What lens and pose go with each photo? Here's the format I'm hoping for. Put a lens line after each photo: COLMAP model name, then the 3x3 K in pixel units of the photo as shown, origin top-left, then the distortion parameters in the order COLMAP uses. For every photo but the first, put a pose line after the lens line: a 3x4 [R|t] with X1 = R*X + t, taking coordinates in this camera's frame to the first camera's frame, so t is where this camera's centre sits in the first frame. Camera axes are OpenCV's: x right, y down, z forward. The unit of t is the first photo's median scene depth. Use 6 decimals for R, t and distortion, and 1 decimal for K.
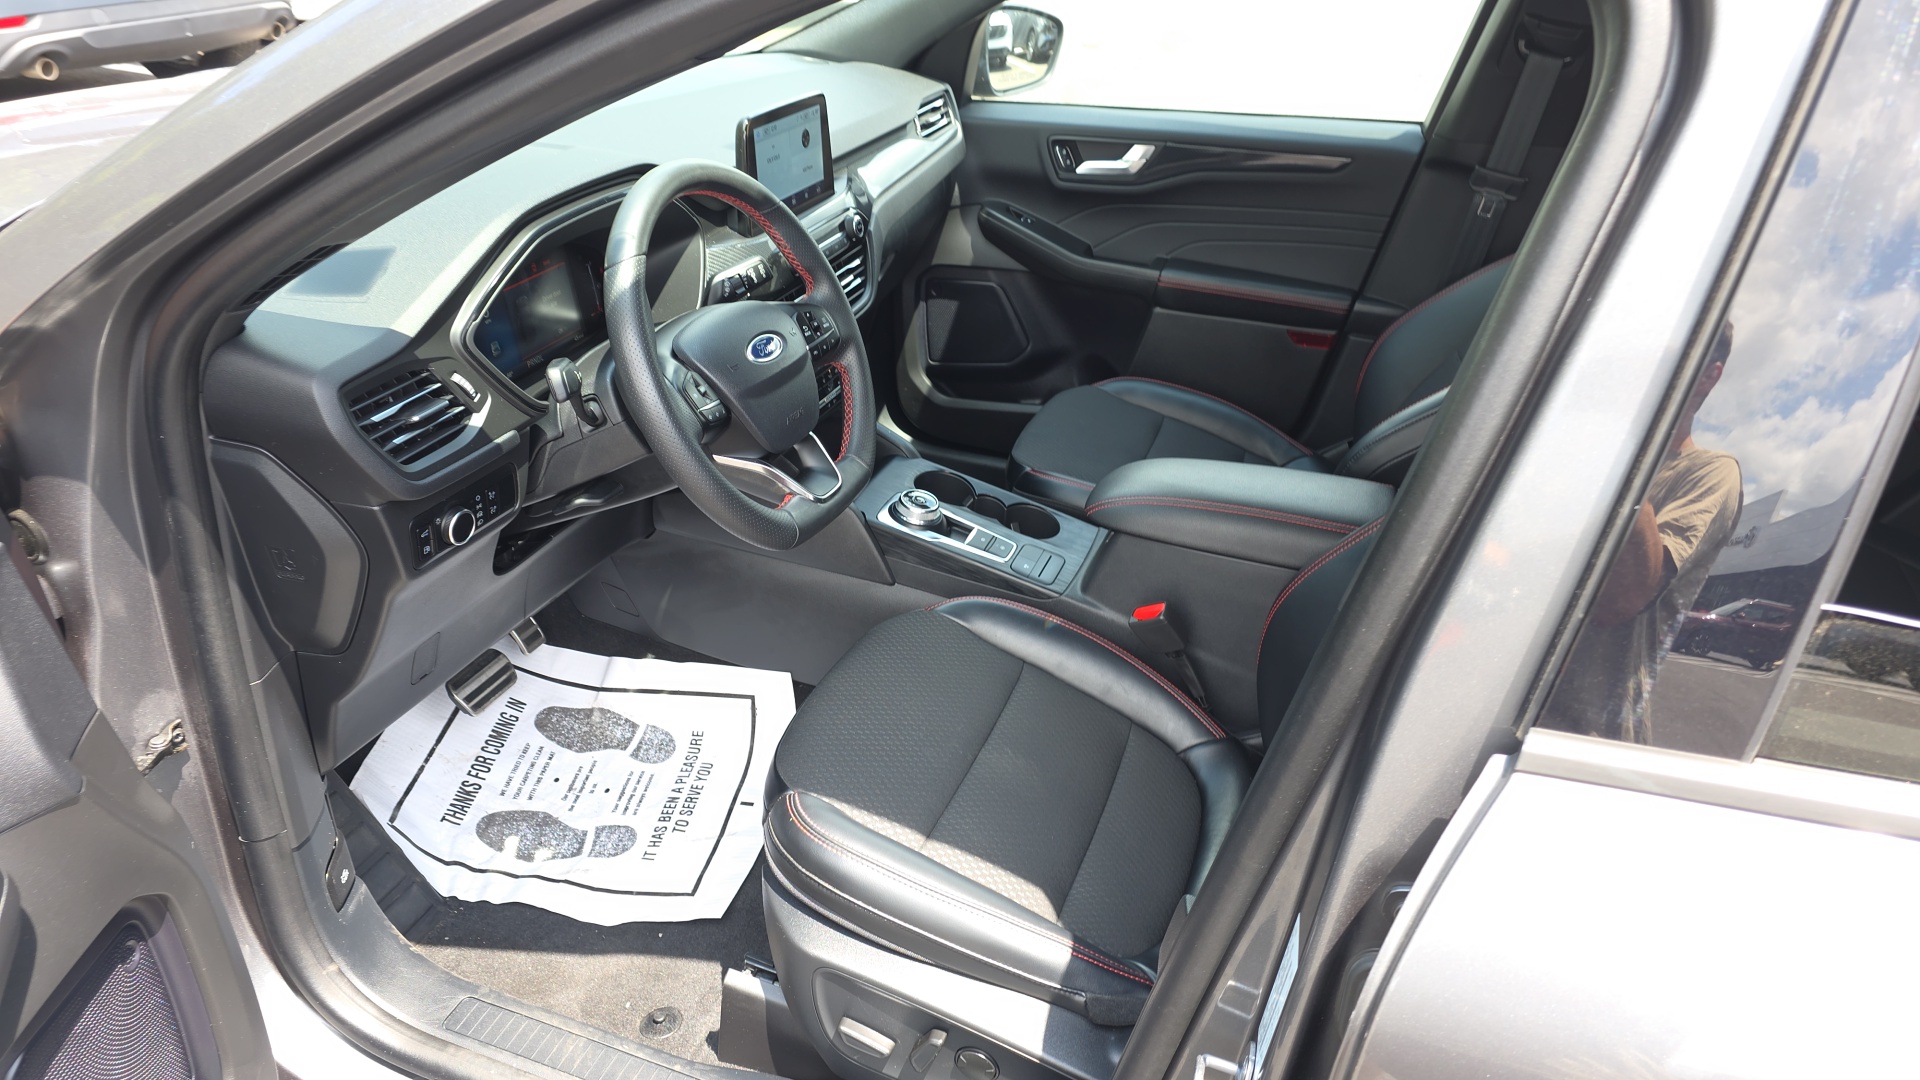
lens RADIAL K [[1314.5, 0, 929.7], [0, 1314.5, 535.1], [0, 0, 1]] dist [0.086344, -0.168430]
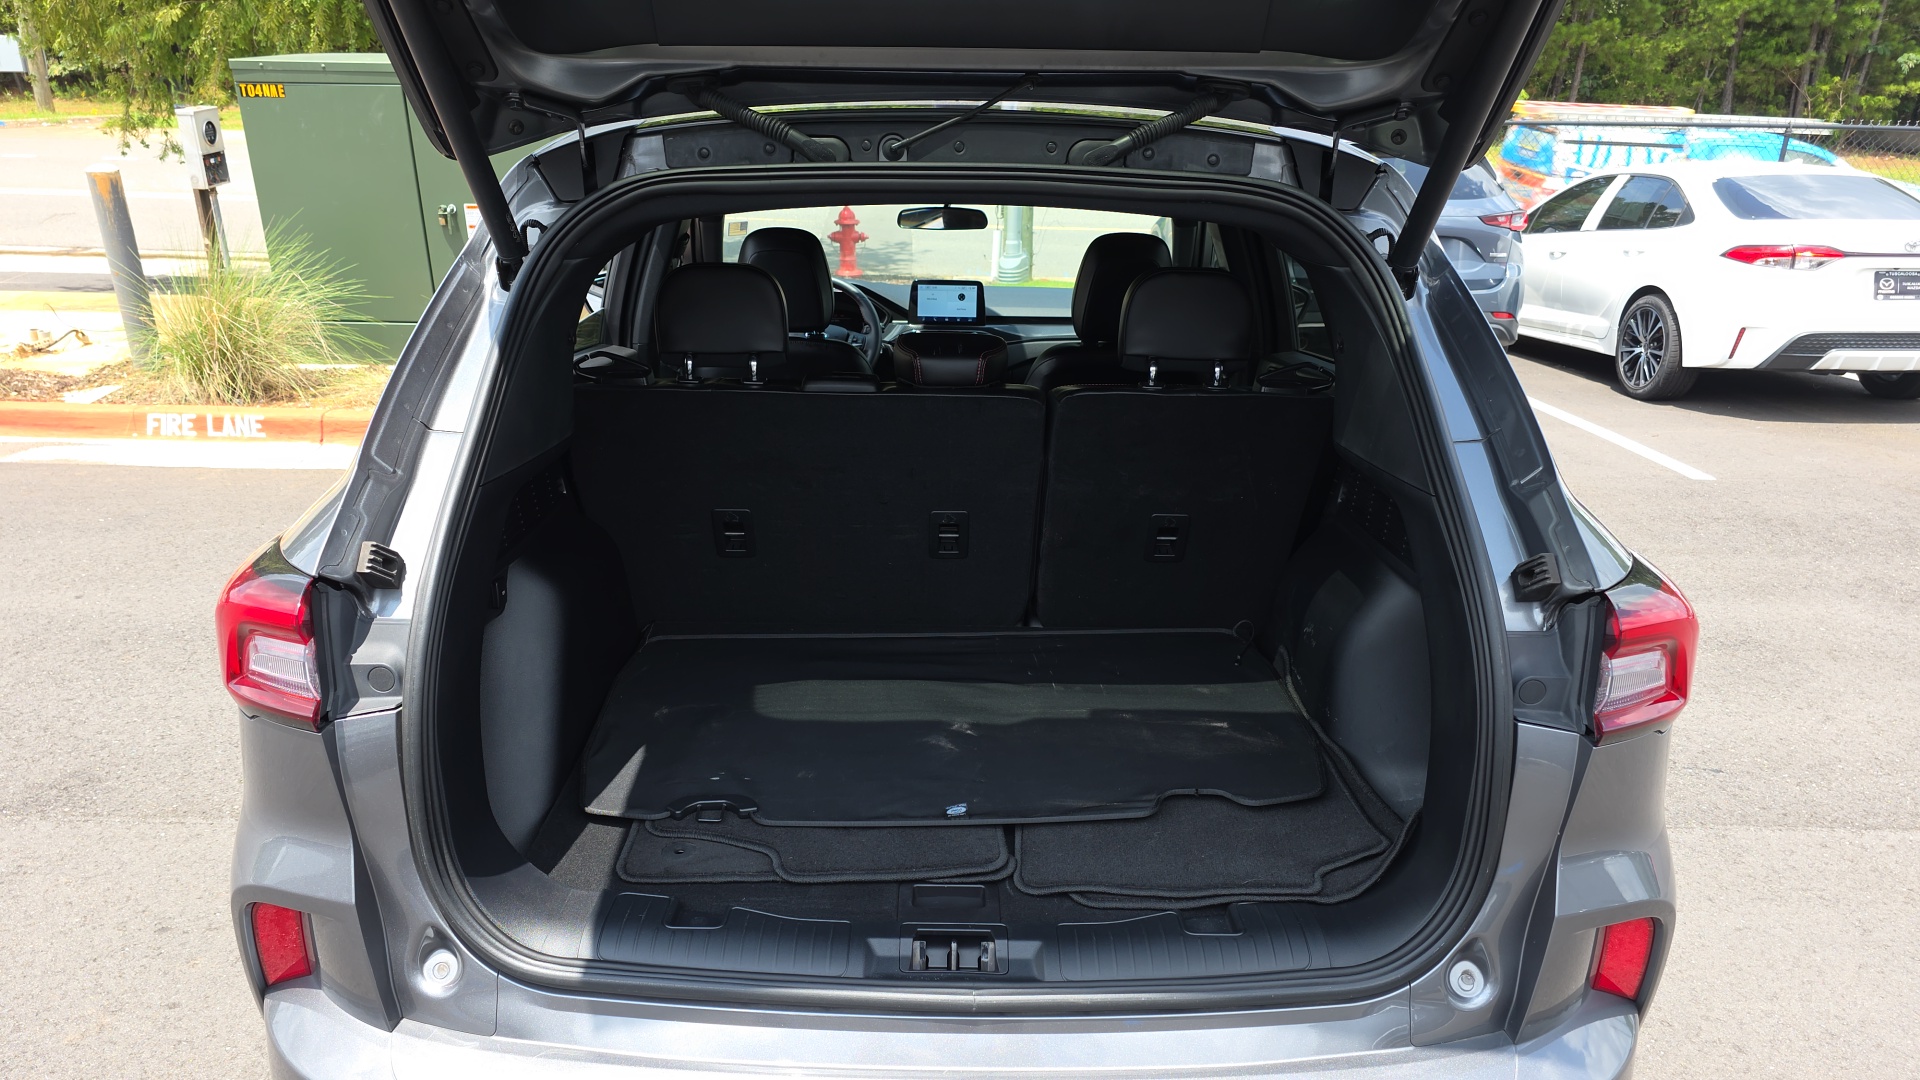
lens RADIAL K [[1329.7, 0, 960.0], [0, 1329.7, 540.0], [0, 0, 1]] dist [0.101756, -0.172388]
pose [[0.368443, 0.215976, -0.904215, 1.961788], [-0.444360, 0.895249, 0.032770, 0.017815], [0.816575, 0.389723, 0.425819, 0.115168]]
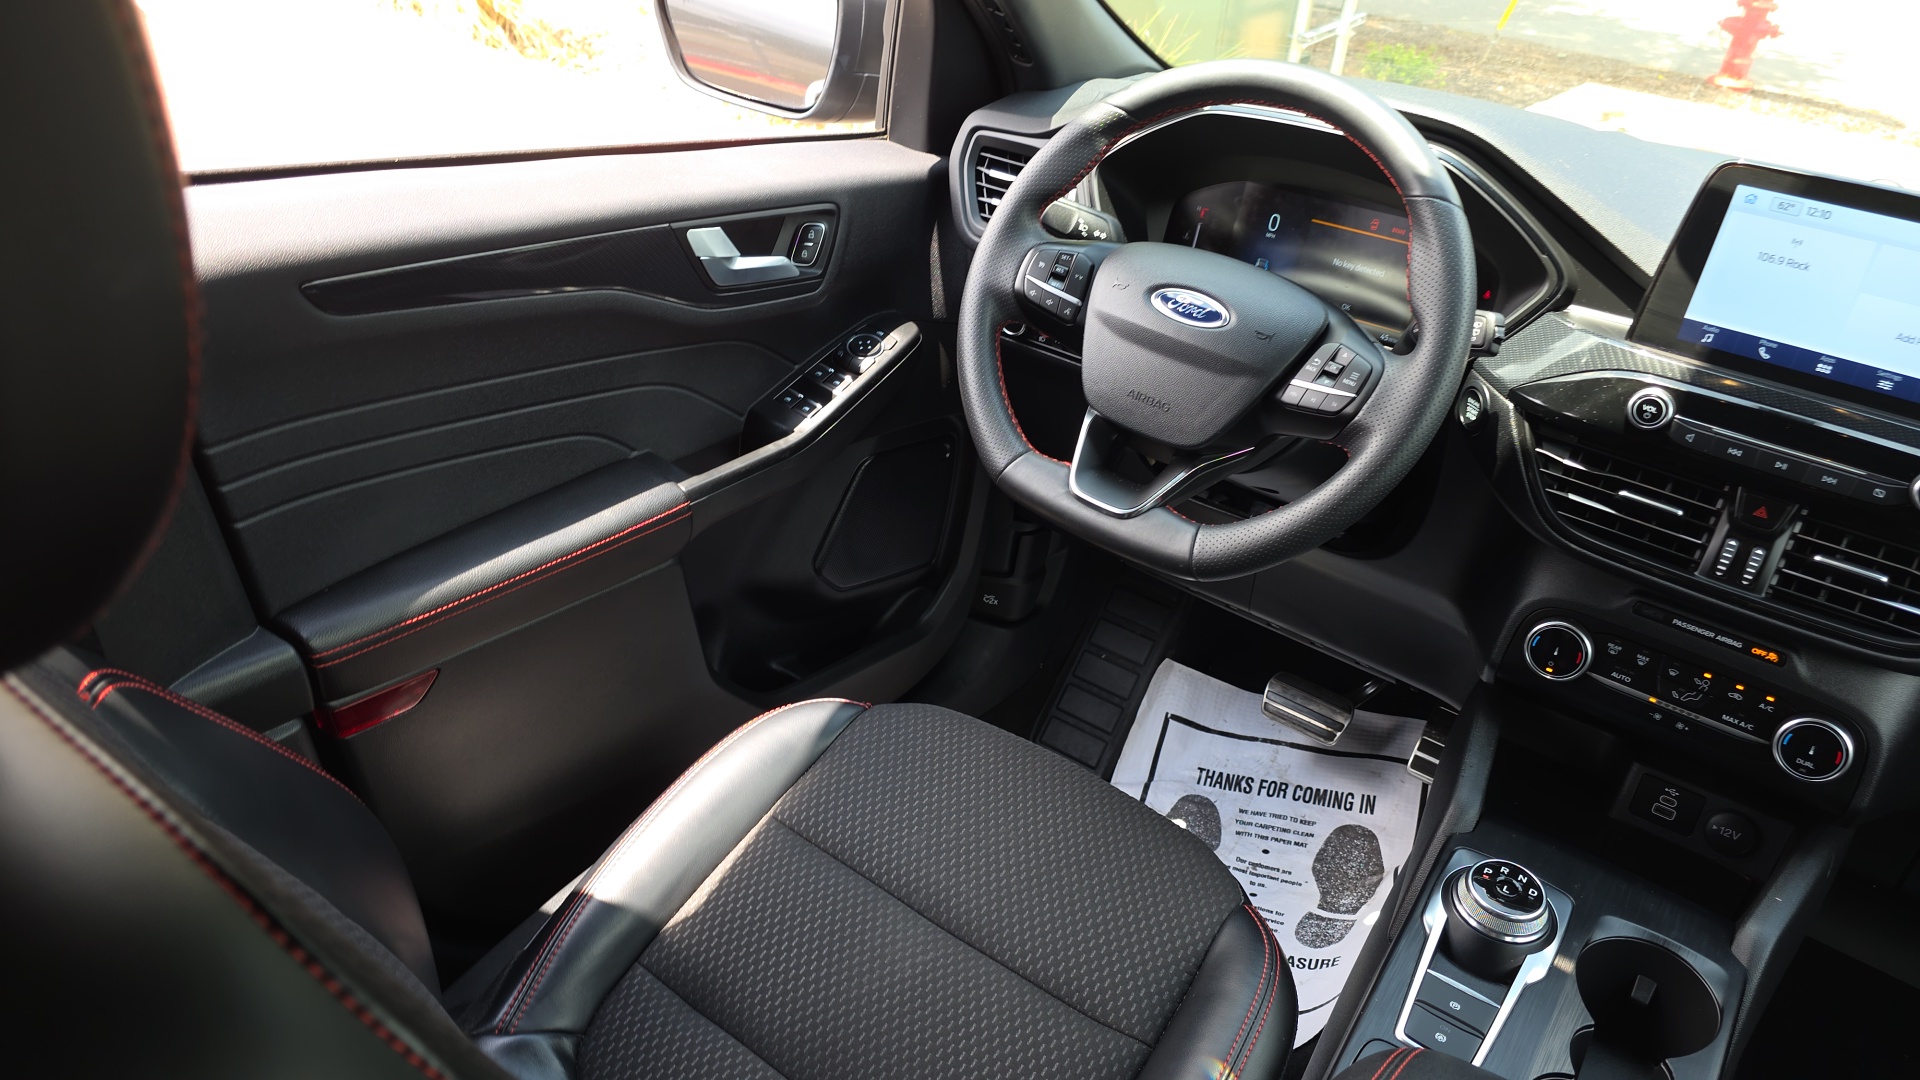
lens RADIAL K [[1299.5, 0, 944.5], [0, 1299.5, 514.2], [0, 0, 1]] dist [0.054354, -0.057538]
pose [[-0.245229, 0.379922, -0.891921, 0.426675], [-0.571164, 0.686770, 0.449575, -0.219223], [0.783348, 0.619682, 0.048582, 0.646668]]
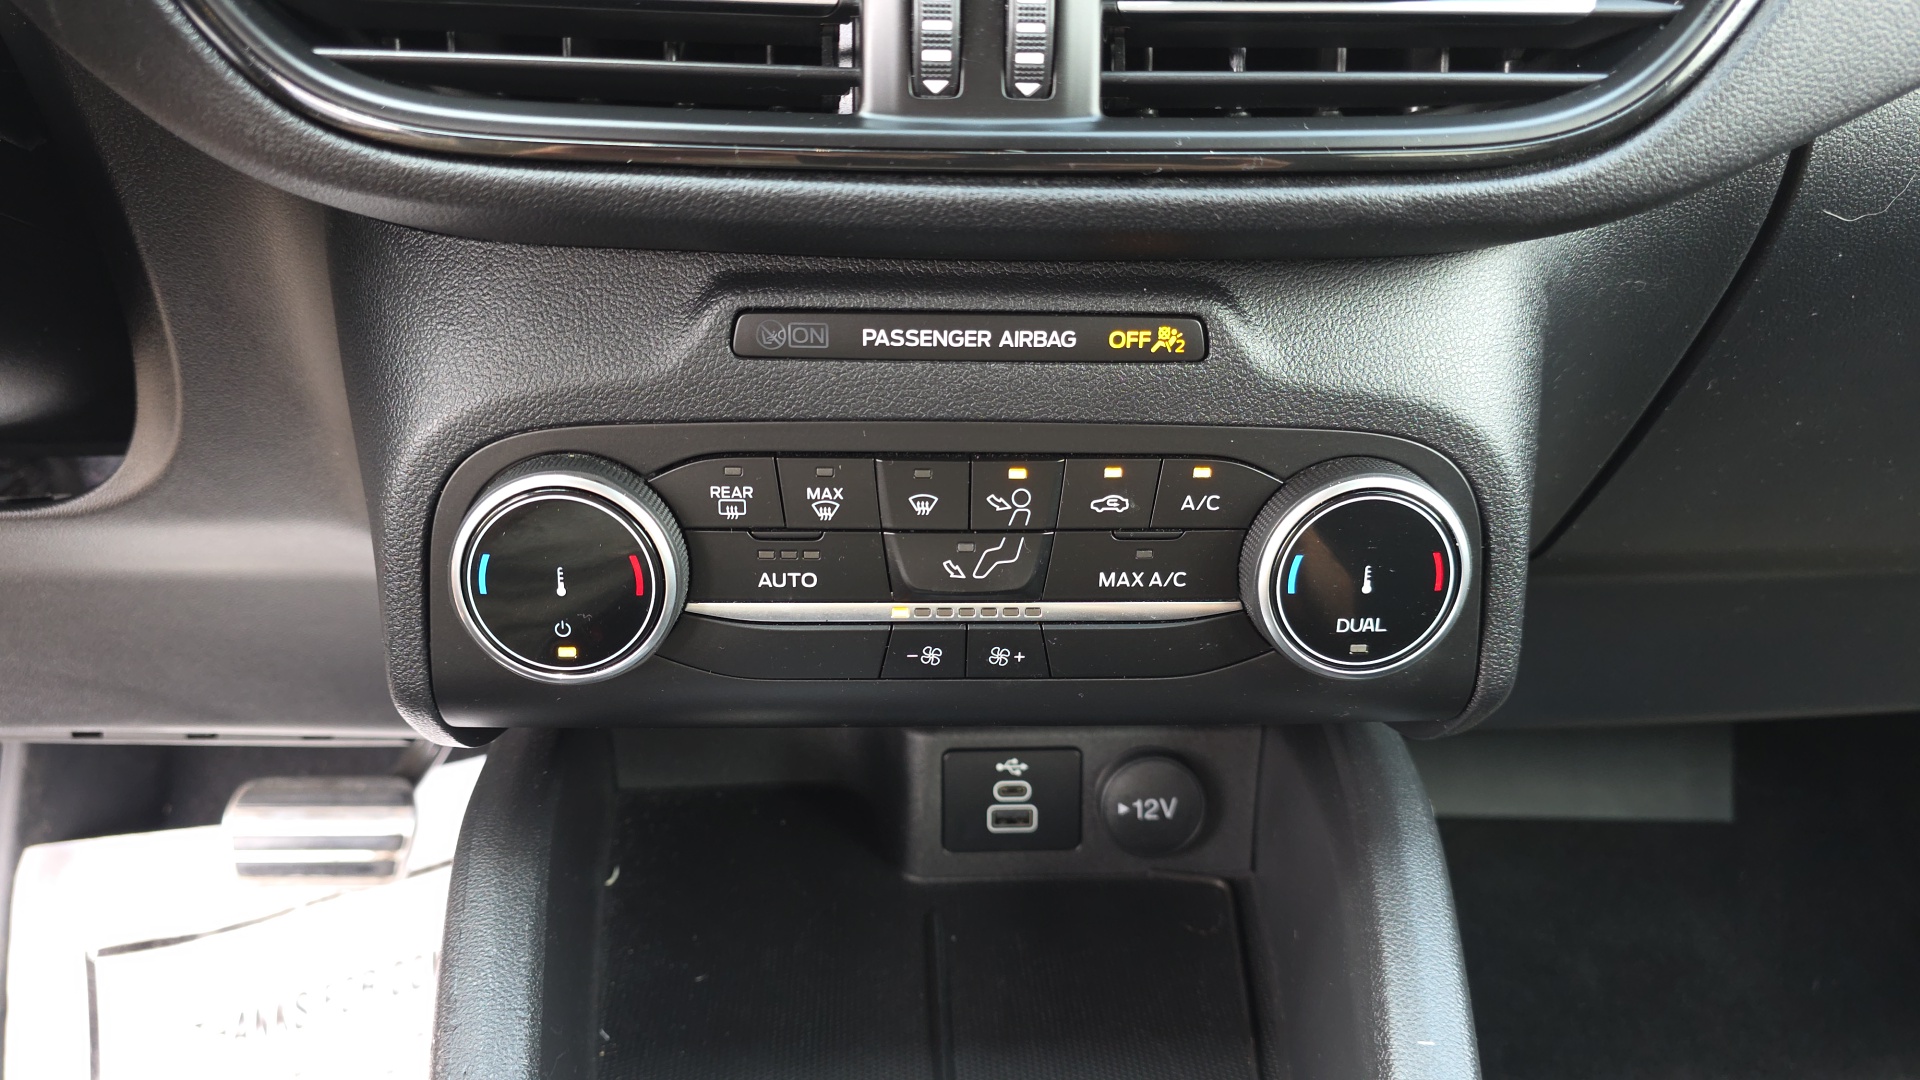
lens RADIAL K [[1329.7, 0, 960.0], [0, 1329.7, 540.0], [0, 0, 1]] dist [0.101756, -0.172388]
pose [[0.407971, 0.399858, -0.820776, 0.054406], [-0.445989, 0.871715, 0.202993, -0.138471], [0.796651, 0.283242, 0.533967, 0.854008]]
